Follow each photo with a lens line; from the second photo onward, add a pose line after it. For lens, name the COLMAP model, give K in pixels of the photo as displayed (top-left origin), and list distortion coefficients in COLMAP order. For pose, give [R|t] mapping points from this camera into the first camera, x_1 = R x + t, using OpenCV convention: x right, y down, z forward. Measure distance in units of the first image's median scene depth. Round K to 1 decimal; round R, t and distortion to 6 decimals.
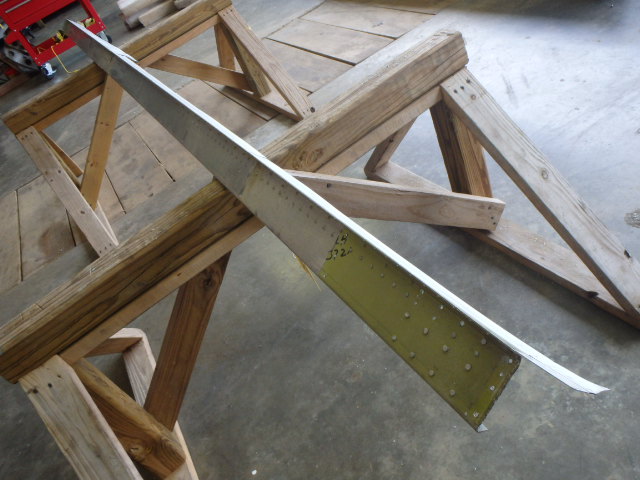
lens RADIAL K [[526.1, 0, 321.0], [0, 526.1, 241.5], [0, 0, 1]] dist [-0.030306, 0.029409]
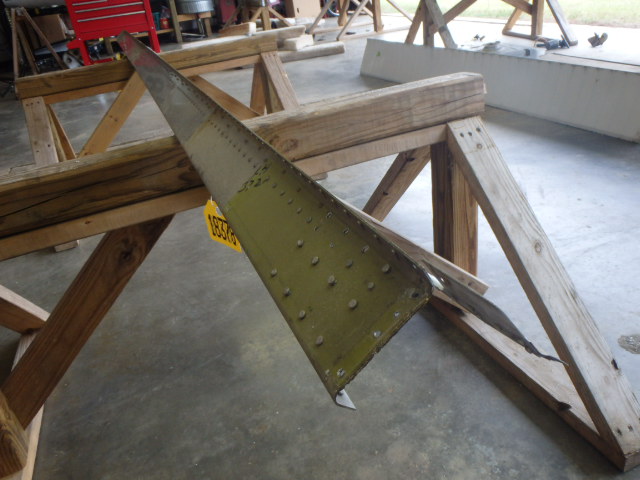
lens RADIAL K [[526.1, 0, 321.0], [0, 526.1, 238.0], [0, 0, 1]] dist [-0.030306, 0.029409]
pose [[0.956091, 0.291202, -0.033033, 0.104831], [-0.291909, 0.936217, -0.195669, 0.123703], [-0.026053, 0.196720, 0.980114, 0.155590]]
